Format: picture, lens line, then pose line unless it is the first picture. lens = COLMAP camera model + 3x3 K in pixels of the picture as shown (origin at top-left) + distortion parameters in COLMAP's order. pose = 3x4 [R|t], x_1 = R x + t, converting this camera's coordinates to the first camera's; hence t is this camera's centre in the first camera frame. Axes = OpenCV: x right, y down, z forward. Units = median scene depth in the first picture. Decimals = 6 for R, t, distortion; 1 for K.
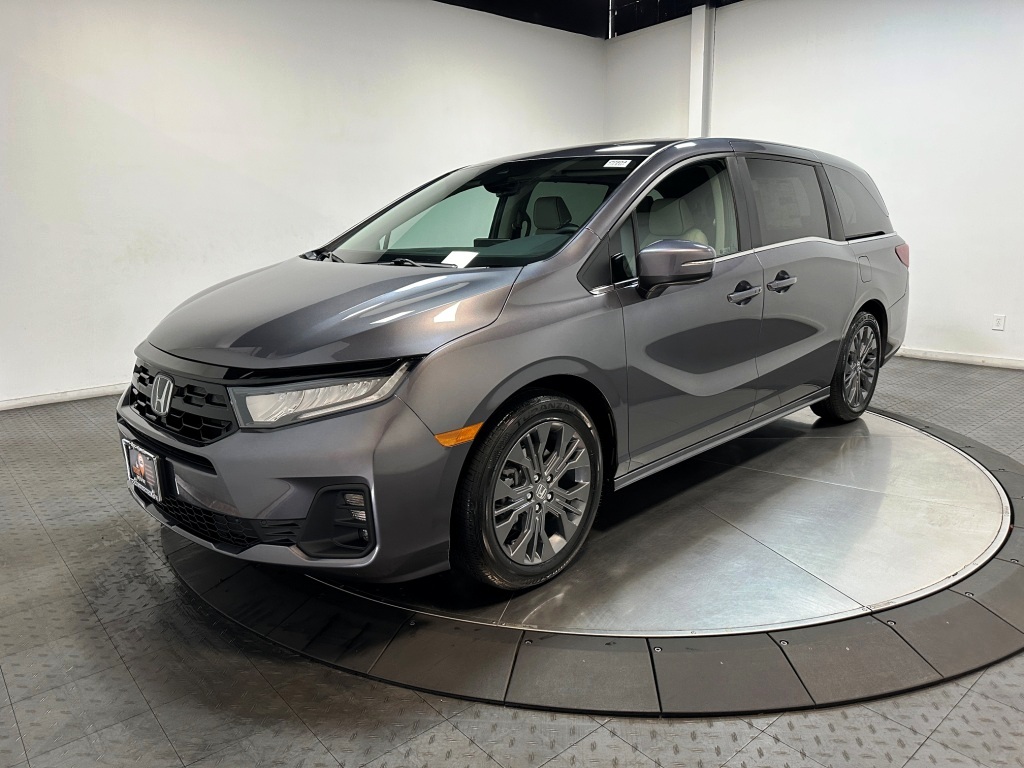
lens RADIAL K [[756.2, 0, 524.1], [0, 756.2, 384.5], [0, 0, 1]] dist [0.097549, -0.151859]
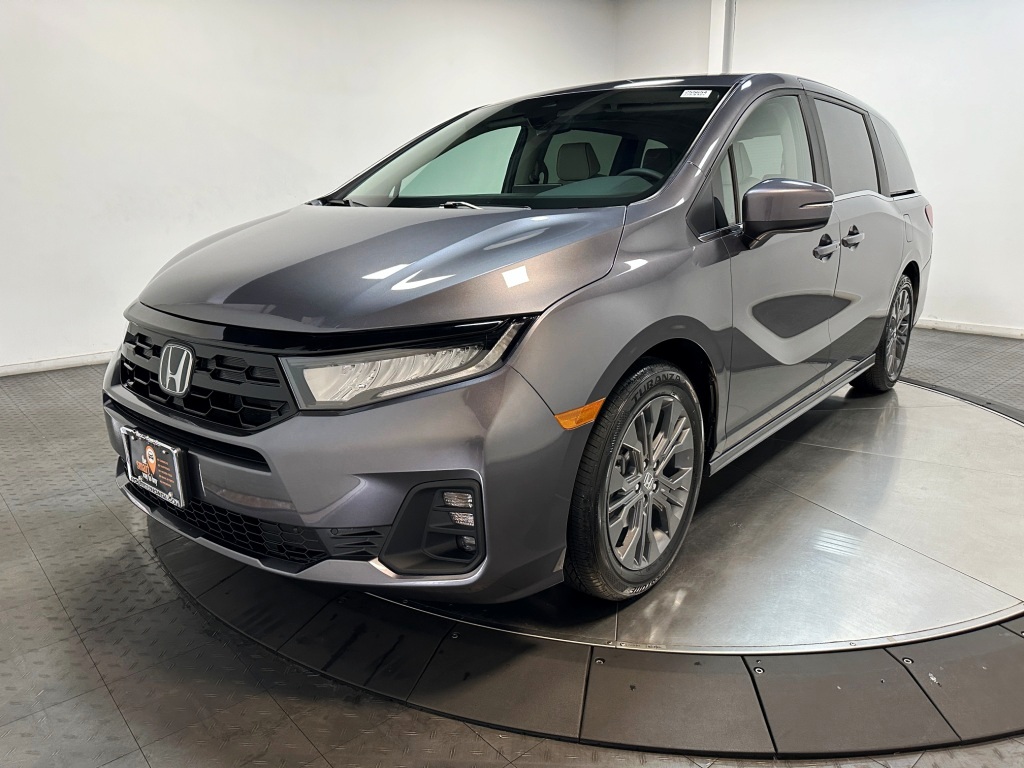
lens RADIAL K [[756.2, 0, 524.1], [0, 756.2, 384.5], [0, 0, 1]] dist [0.097549, -0.151859]
pose [[0.994809, -0.014077, 0.100786, -0.203866], [0.010968, 0.999449, 0.031333, 0.008703], [-0.101171, -0.030065, 0.994415, 0.197912]]
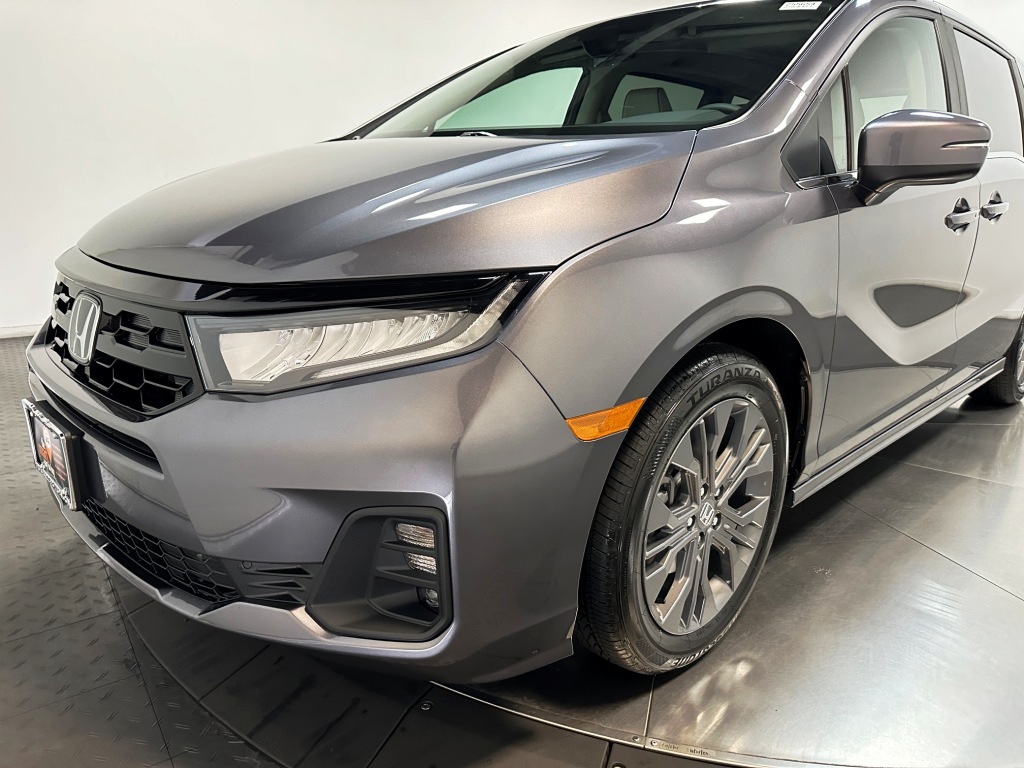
lens RADIAL K [[751.9, 0, 512.0], [0, 751.9, 384.0], [0, 0, 1]] dist [0.034418, -0.054689]
pose [[0.999232, 0.038188, -0.008741, -0.136277], [-0.037719, 0.998101, 0.048698, 0.015834], [0.010584, -0.048331, 0.998775, 0.423083]]
